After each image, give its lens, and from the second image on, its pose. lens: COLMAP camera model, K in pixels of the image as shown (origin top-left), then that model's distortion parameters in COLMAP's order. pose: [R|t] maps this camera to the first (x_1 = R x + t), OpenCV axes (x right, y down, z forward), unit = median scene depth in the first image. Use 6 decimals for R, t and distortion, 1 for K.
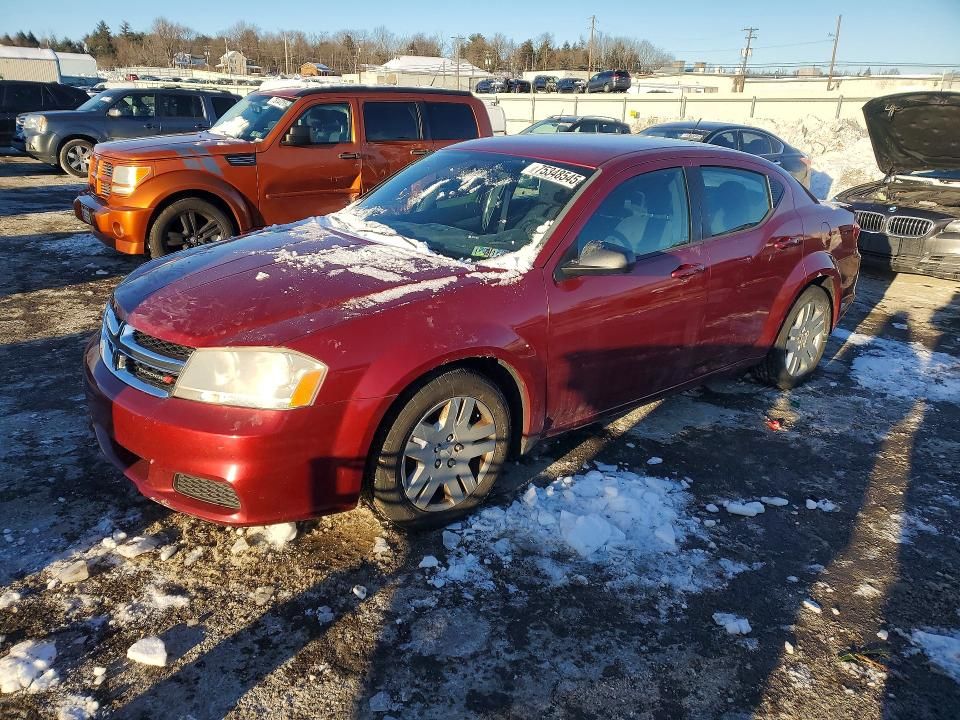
lens RADIAL K [[749.8, 0, 479.3], [0, 749.8, 361.6], [0, 0, 1]] dist [0.027746, -0.002734]
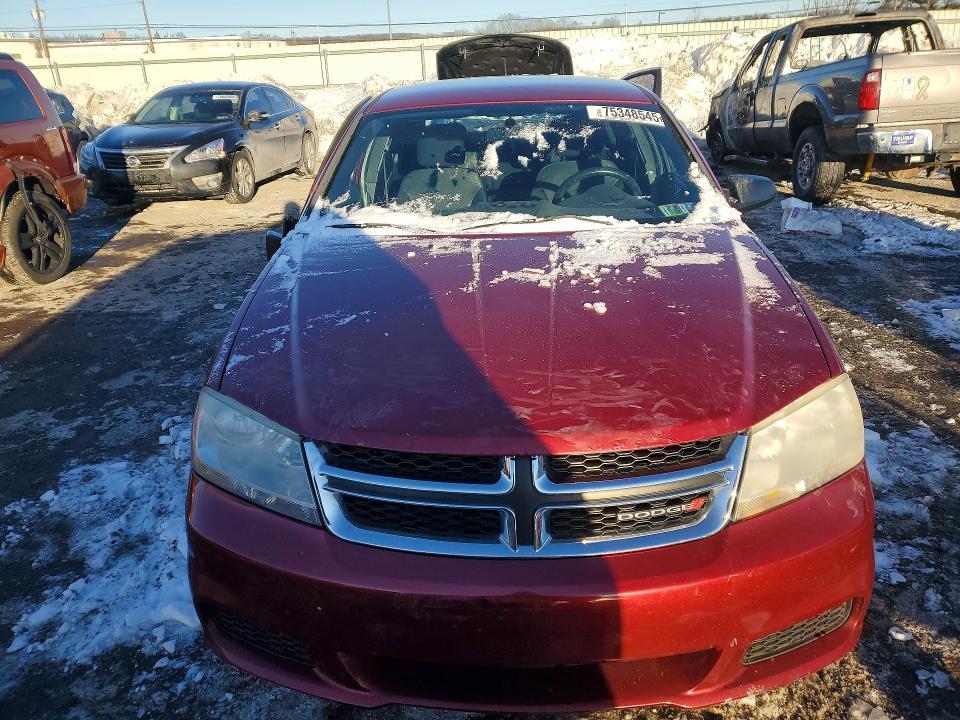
lens RADIAL K [[749.8, 0, 479.7], [0, 749.8, 357.9], [0, 0, 1]] dist [0.027746, -0.002734]
pose [[0.647591, -0.321784, 0.690711, -0.345199], [0.298091, 0.941202, 0.158999, -0.087128], [-0.701262, 0.102928, 0.705435, 0.273214]]
